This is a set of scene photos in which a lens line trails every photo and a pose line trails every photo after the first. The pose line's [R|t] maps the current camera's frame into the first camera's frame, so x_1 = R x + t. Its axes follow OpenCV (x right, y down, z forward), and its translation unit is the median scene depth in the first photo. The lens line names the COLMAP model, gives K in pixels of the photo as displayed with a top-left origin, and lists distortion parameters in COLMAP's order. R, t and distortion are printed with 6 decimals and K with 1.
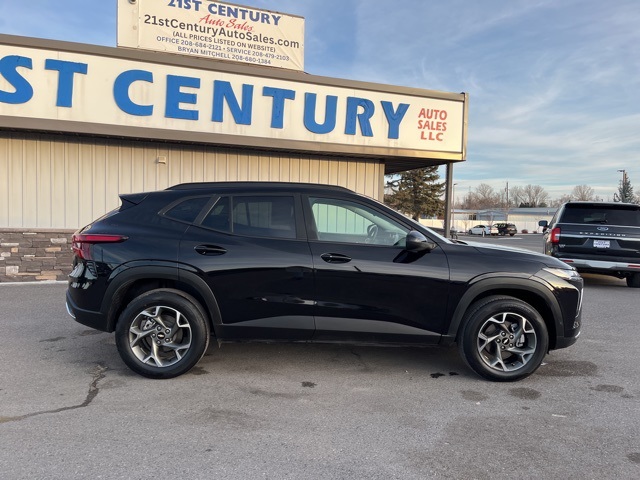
lens RADIAL K [[483.0, 0, 319.1], [0, 483.0, 236.4], [0, 0, 1]] dist [0.071430, -0.099226]
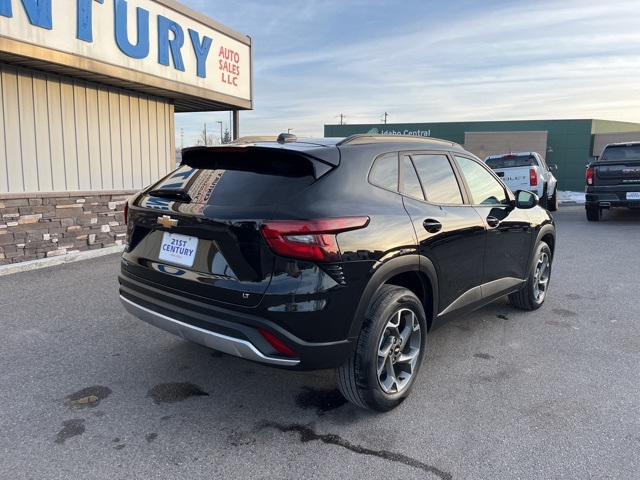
lens RADIAL K [[483.0, 0, 325.3], [0, 483.0, 230.7], [0, 0, 1]] dist [0.071430, -0.099226]
pose [[0.669507, -0.102035, 0.735765, -0.647497], [0.026972, 0.993207, 0.113194, -0.039918], [-0.742316, -0.055939, 0.667711, 0.432184]]
